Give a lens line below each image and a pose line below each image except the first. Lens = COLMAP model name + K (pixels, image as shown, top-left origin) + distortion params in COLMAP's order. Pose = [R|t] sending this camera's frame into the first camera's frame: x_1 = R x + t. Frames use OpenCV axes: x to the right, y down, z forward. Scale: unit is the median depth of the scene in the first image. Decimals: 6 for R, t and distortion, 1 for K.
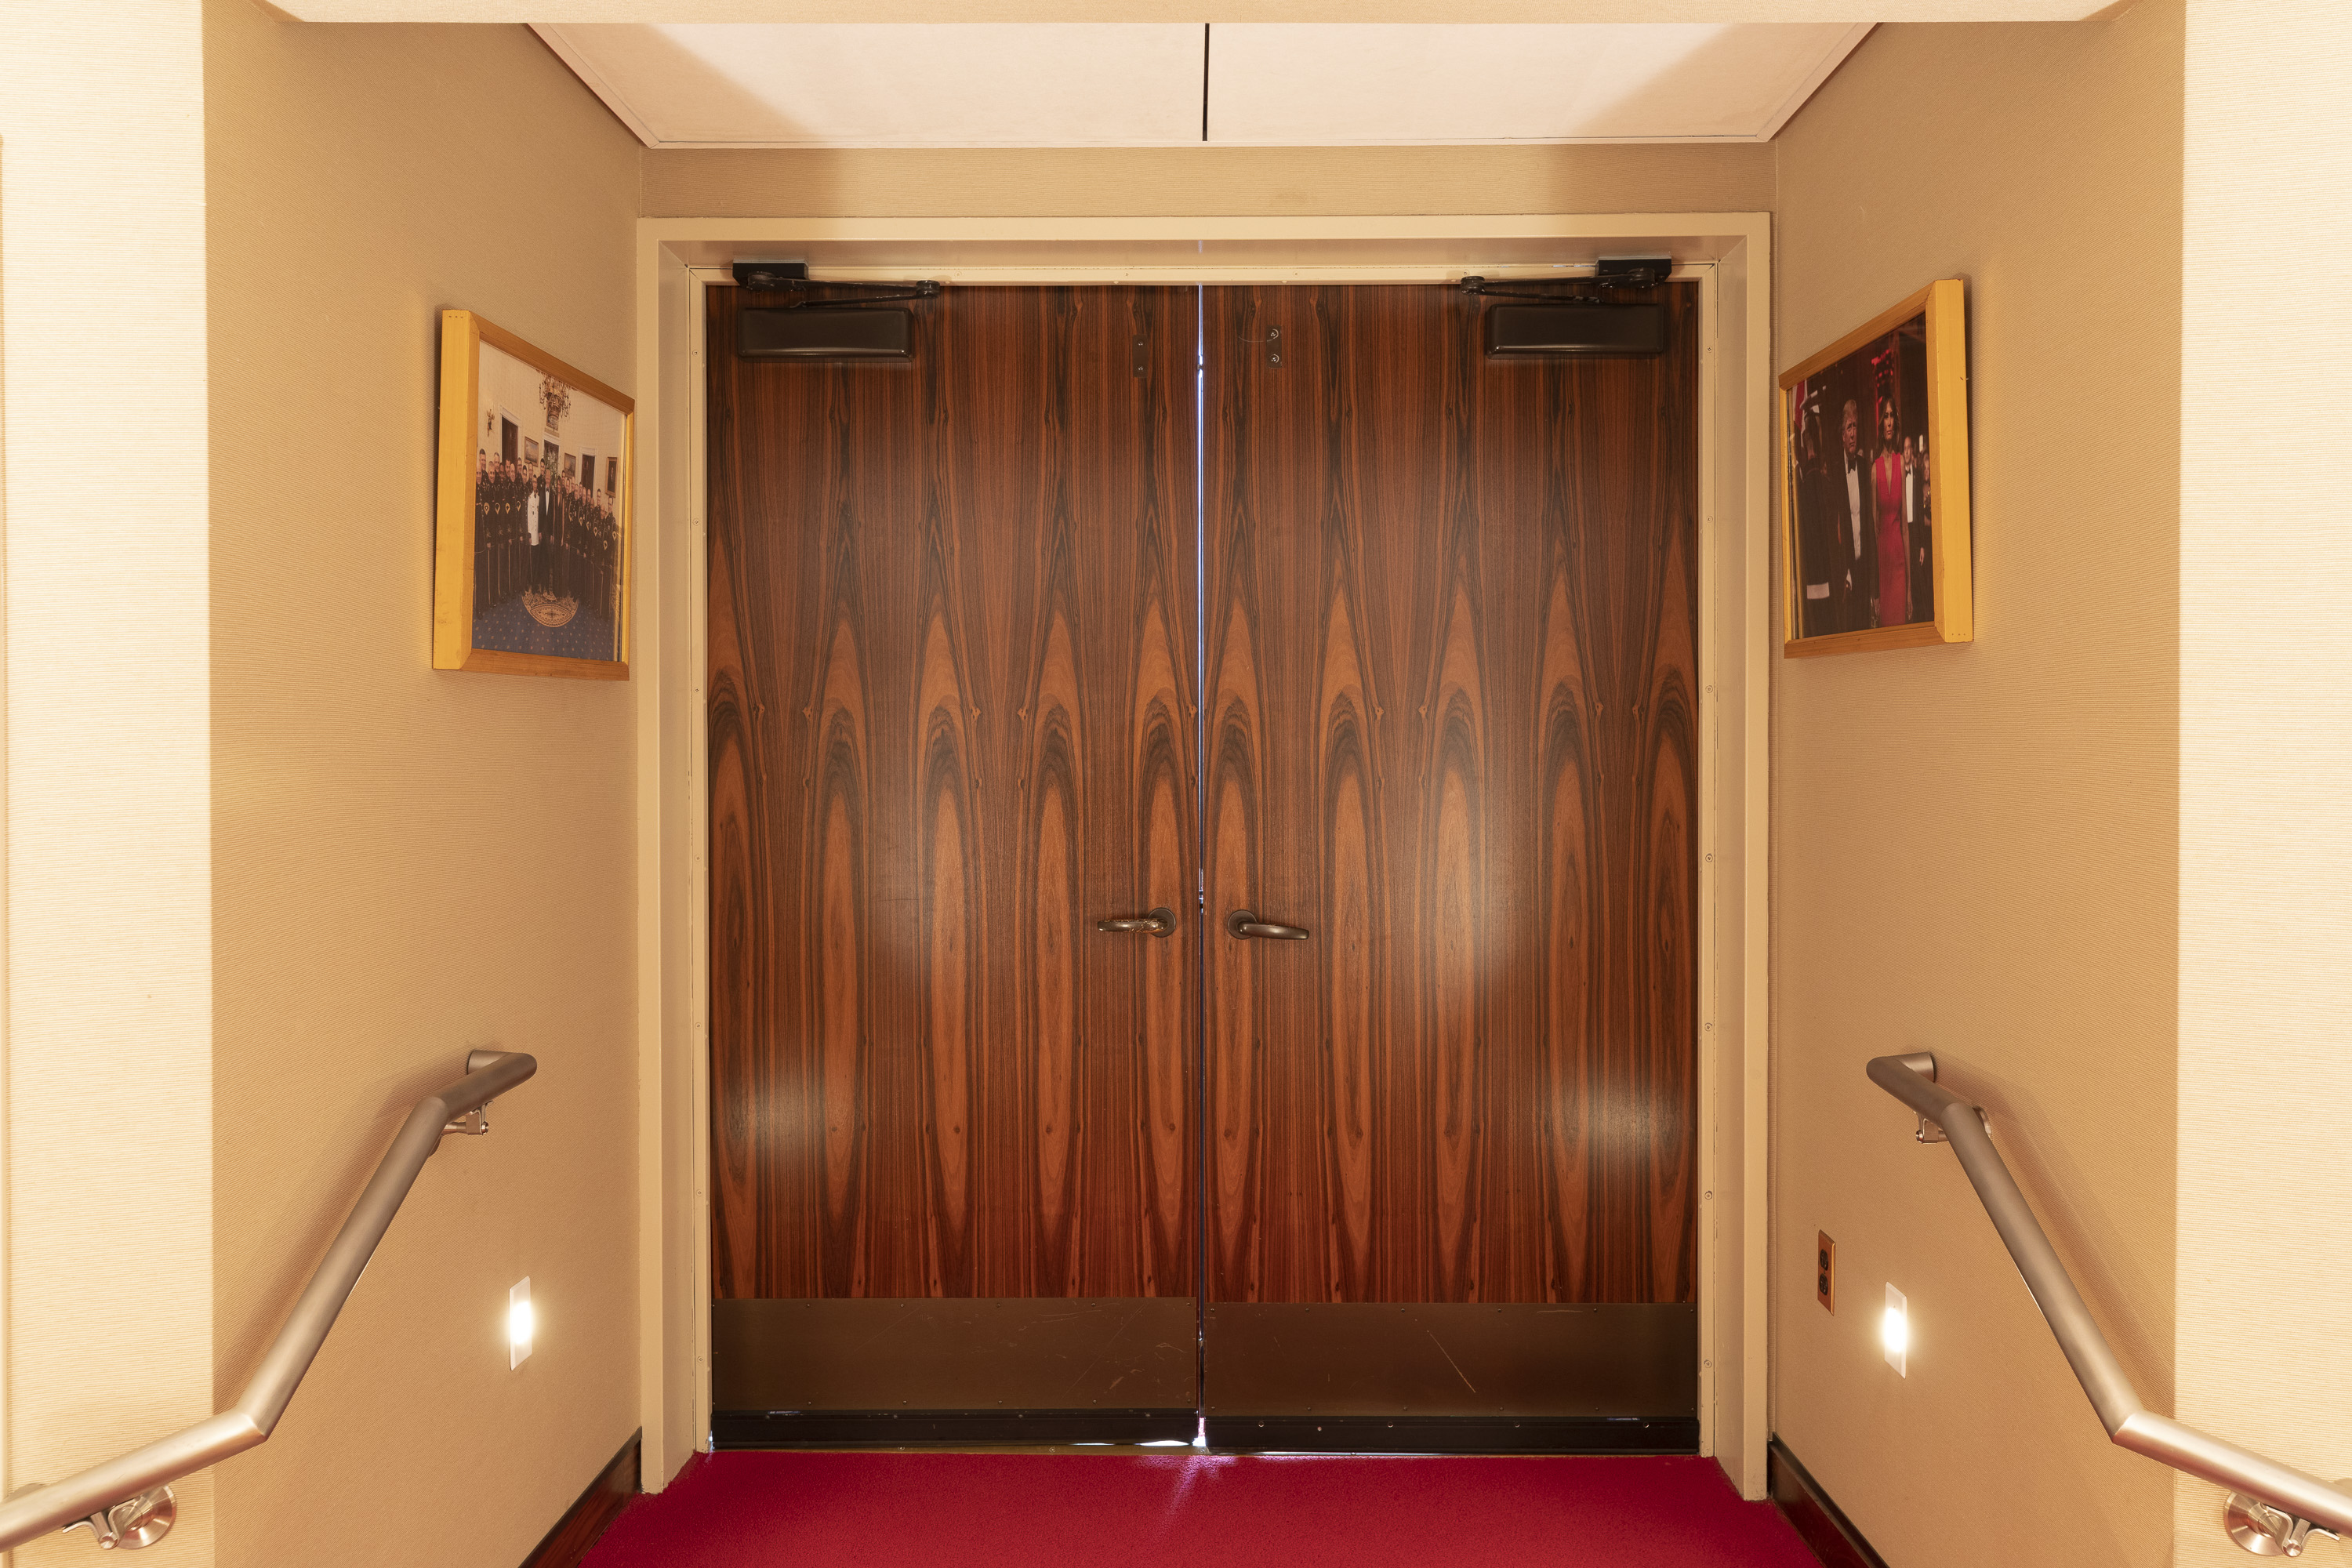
lens RADIAL K [[1905.8, 0, 1176.0], [0, 1905.8, 784.0], [0, 0, 1]] dist [-0.001456, -0.000293]
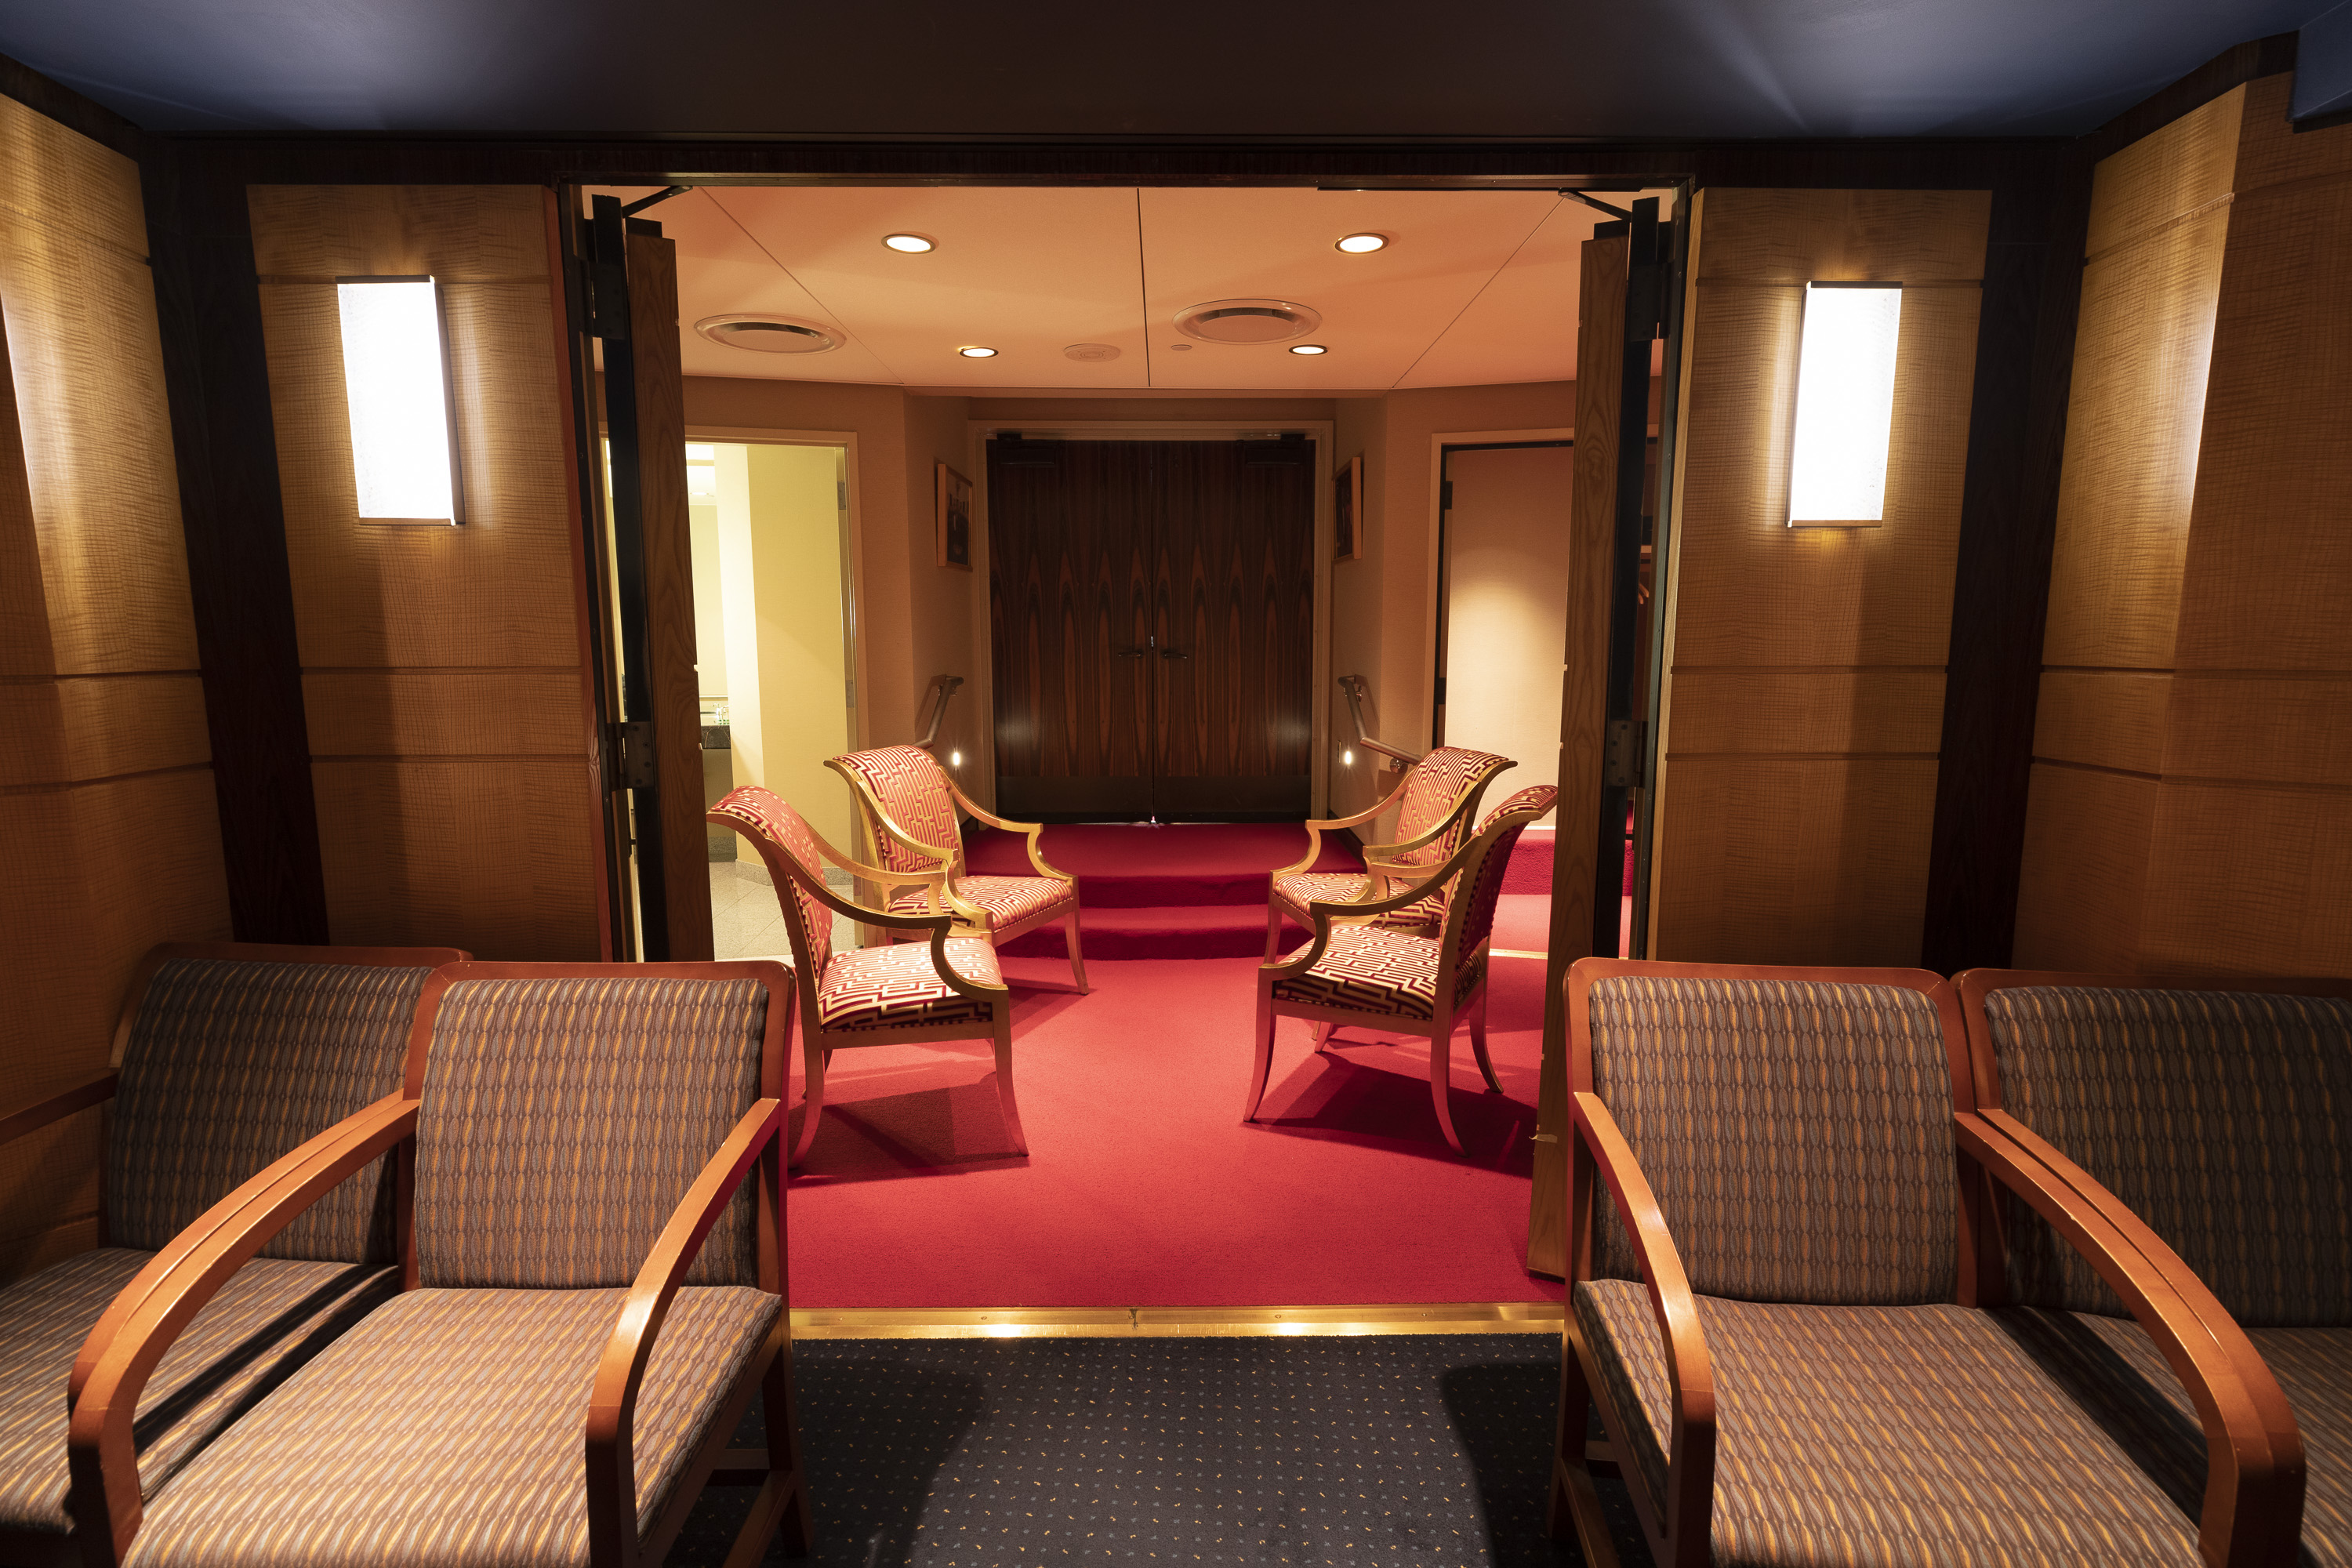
lens RADIAL K [[1086.3, 0, 1176.0], [0, 1086.3, 784.0], [0, 0, 1]] dist [-0.000427, -0.000011]
pose [[0.999677, -0.004120, 0.025071, 0.006529], [0.001106, 0.992885, 0.119070, 0.073927], [-0.025383, -0.119004, 0.992569, -0.779356]]
